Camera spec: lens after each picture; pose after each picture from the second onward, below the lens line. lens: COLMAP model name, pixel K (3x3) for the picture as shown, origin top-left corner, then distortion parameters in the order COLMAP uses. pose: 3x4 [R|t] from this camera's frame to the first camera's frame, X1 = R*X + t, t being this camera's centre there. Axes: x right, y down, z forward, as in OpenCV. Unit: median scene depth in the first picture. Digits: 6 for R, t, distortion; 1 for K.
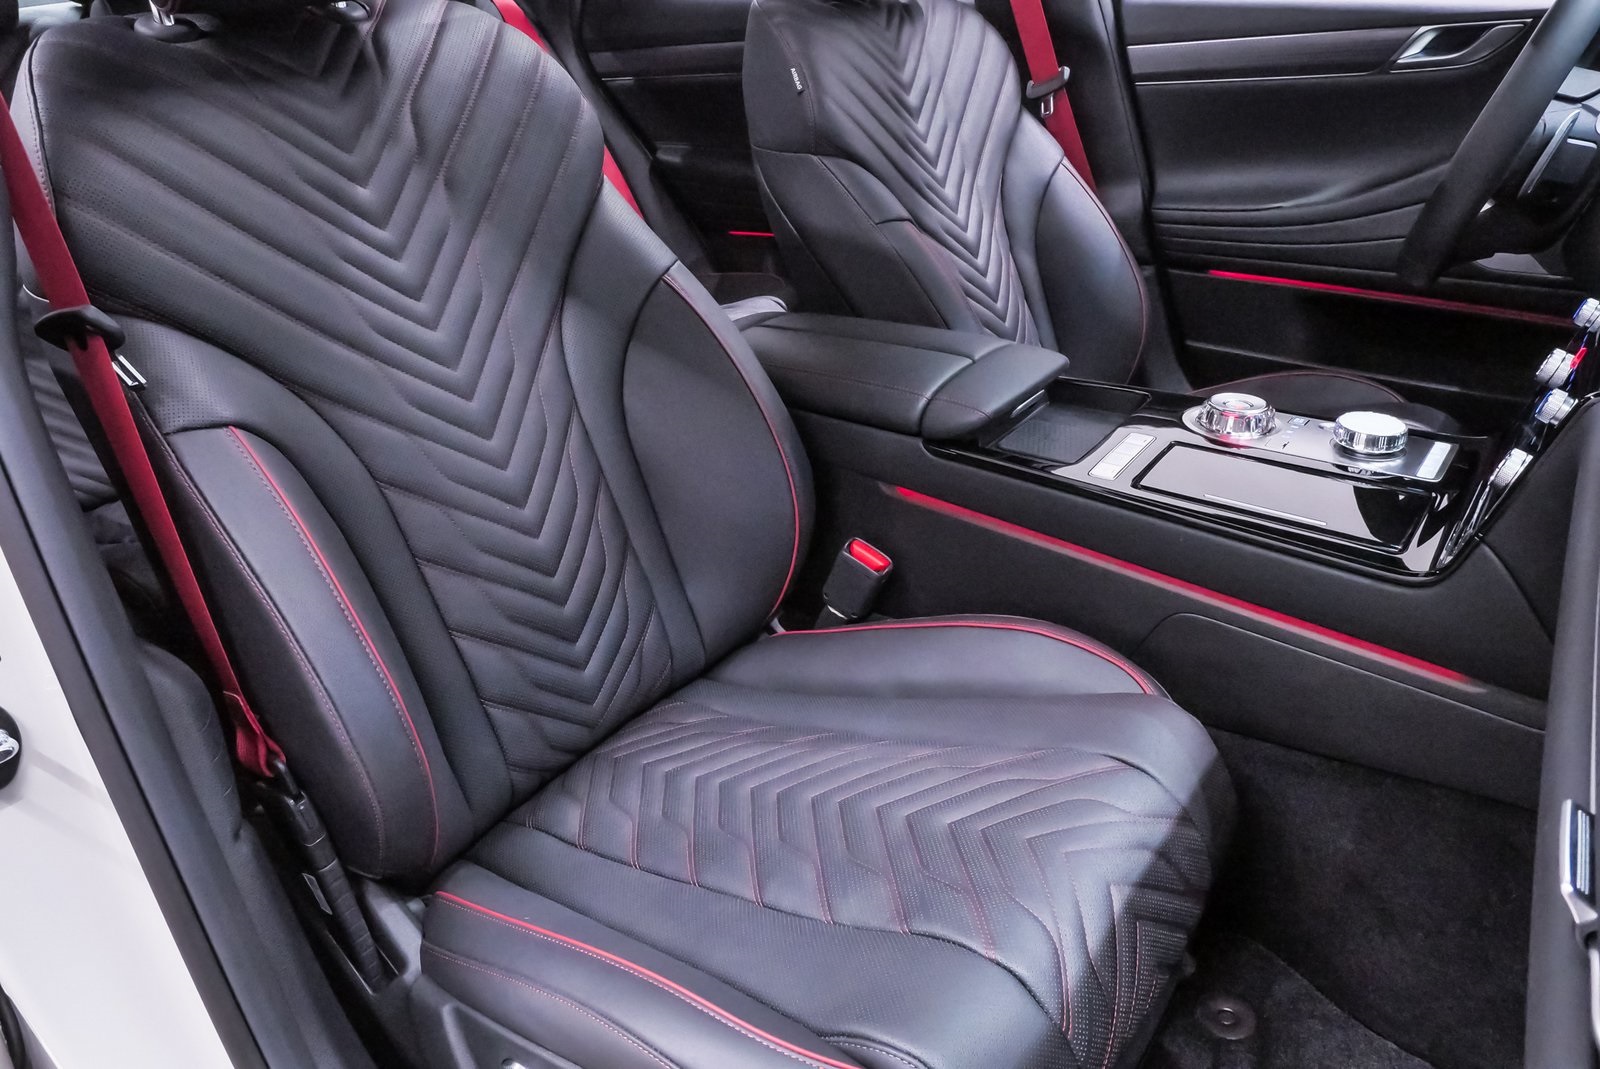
lens RADIAL K [[1173.9, 0, 800.0], [0, 1173.9, 534.5], [0, 0, 1]] dist [-0.028389, 0.000171]
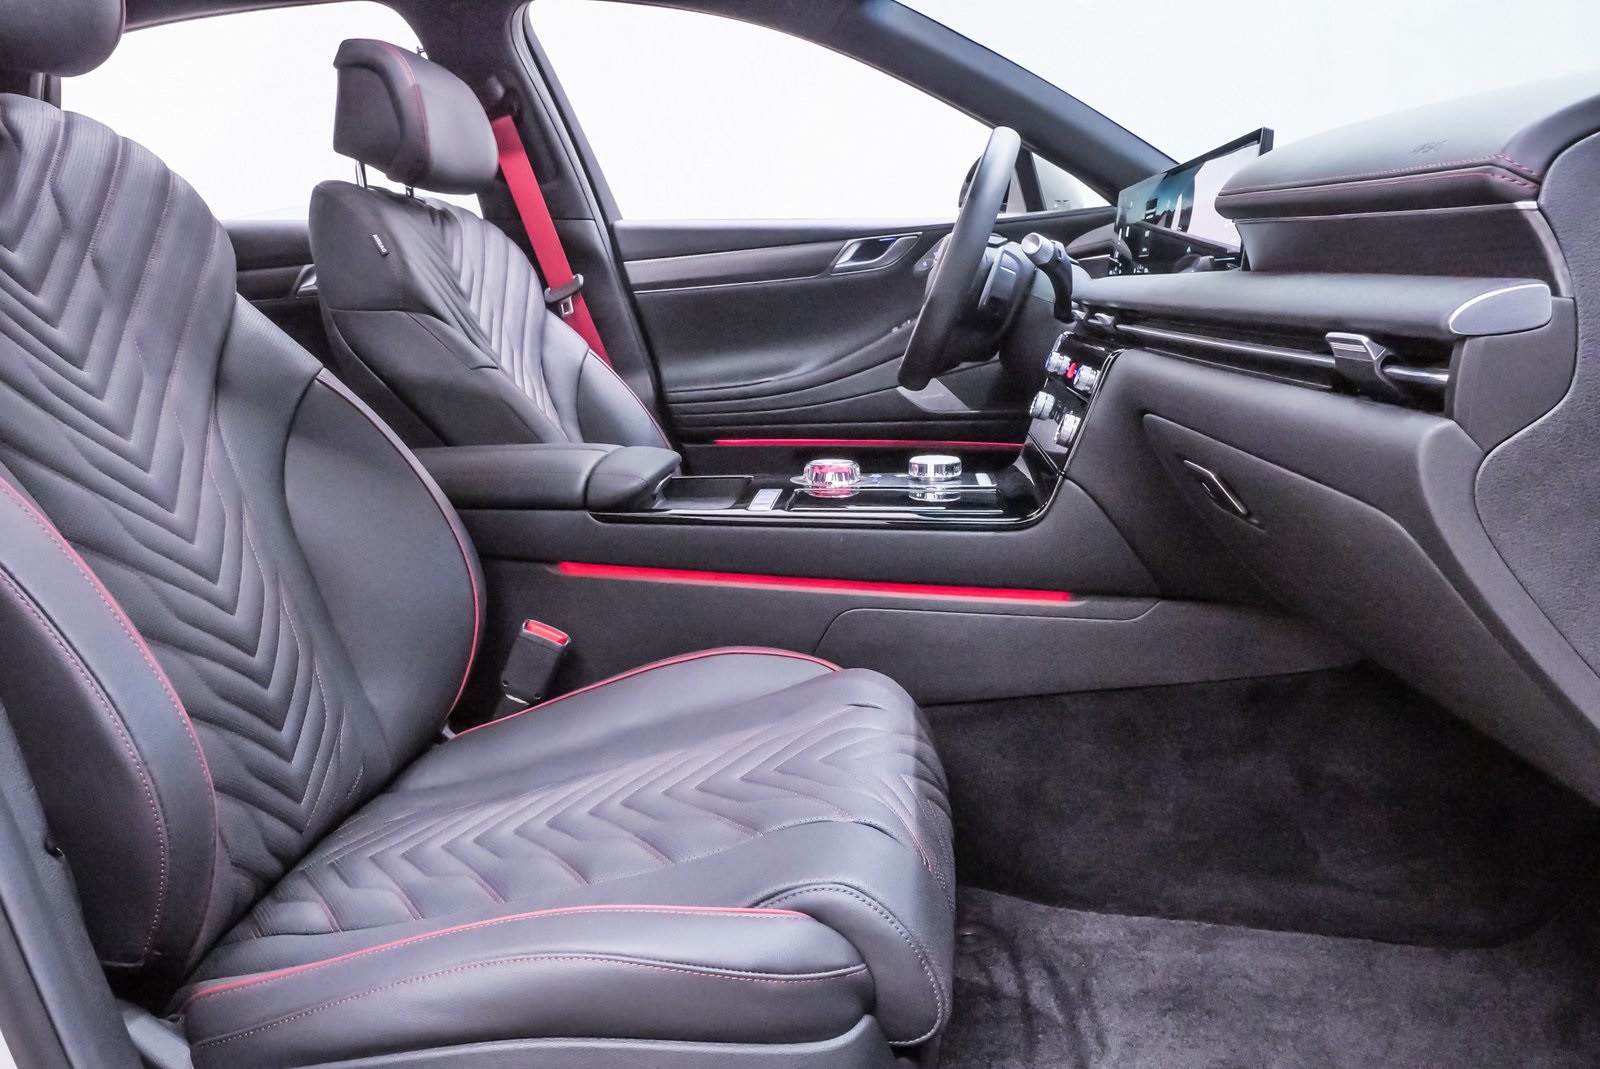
lens RADIAL K [[1173.9, 0, 800.0], [0, 1173.9, 534.5], [0, 0, 1]] dist [-0.028389, 0.000171]
pose [[0.866041, -0.075667, 0.494214, -0.243511], [0.209520, 0.952425, -0.221333, 0.203950], [-0.453954, 0.295232, 0.840692, 0.002473]]
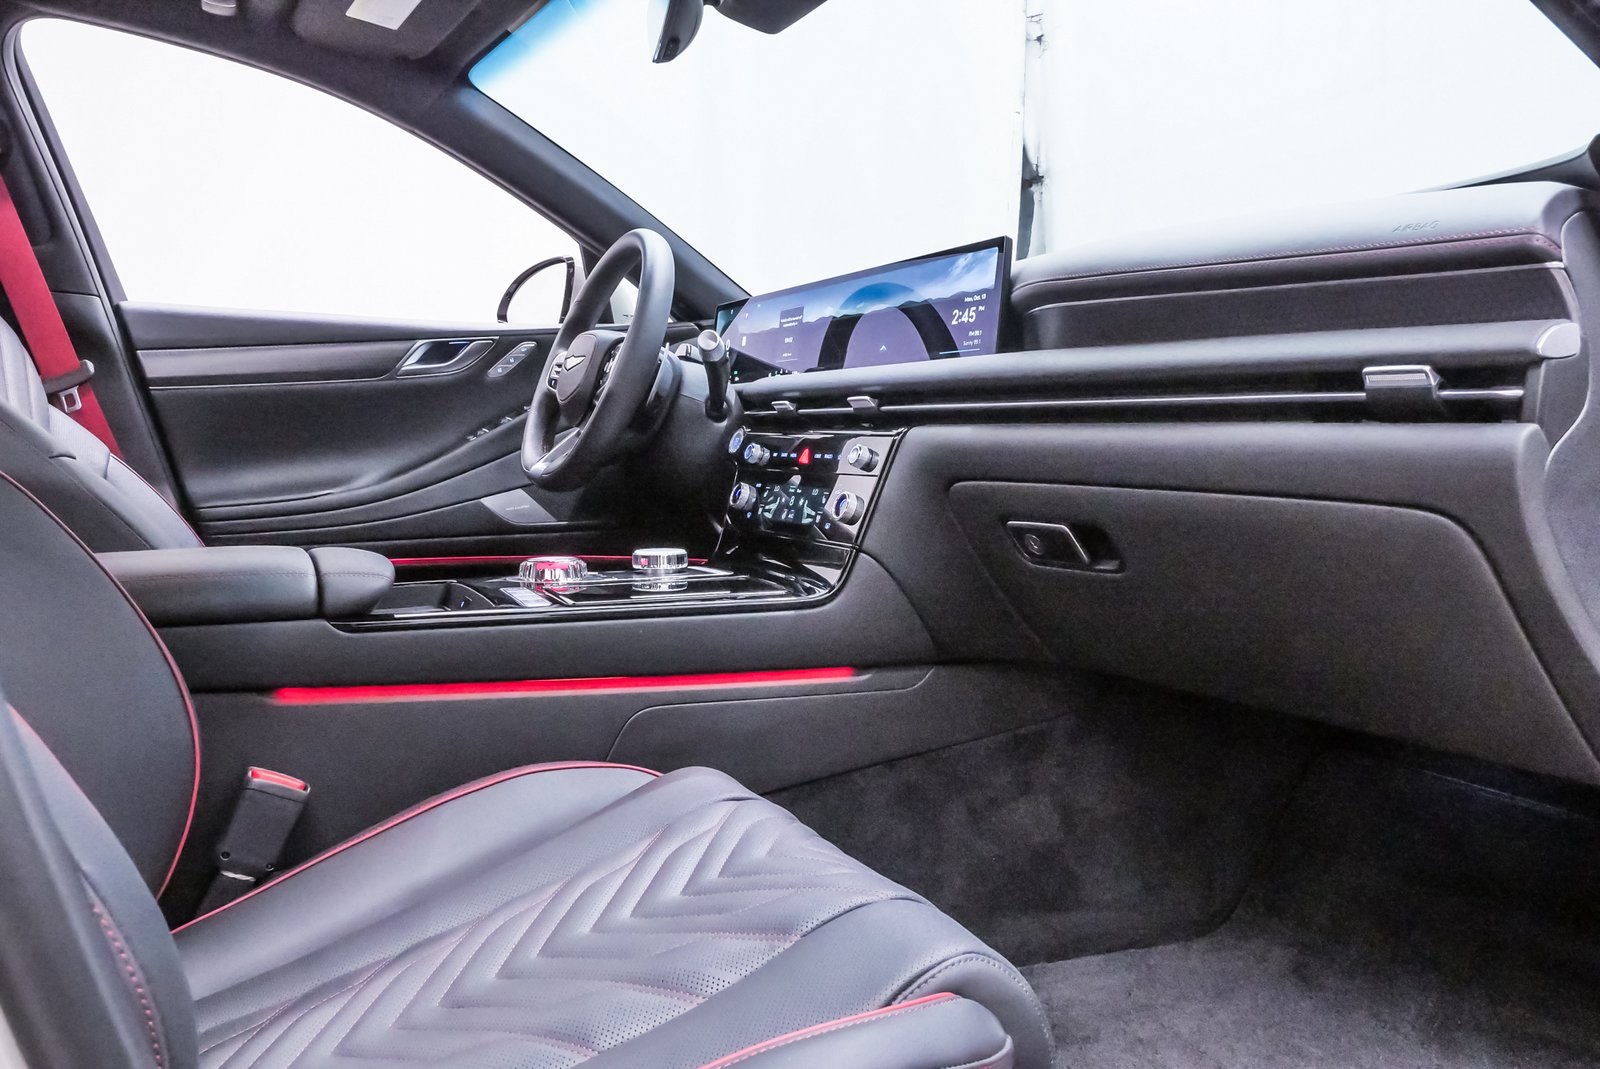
lens RADIAL K [[1173.9, 0, 800.0], [0, 1173.9, 534.5], [0, 0, 1]] dist [-0.028389, 0.000171]
pose [[0.461354, -0.029262, 0.886733, -0.459504], [0.381323, 0.908974, -0.168401, 0.130107], [-0.801090, 0.415825, 0.430517, 0.292246]]
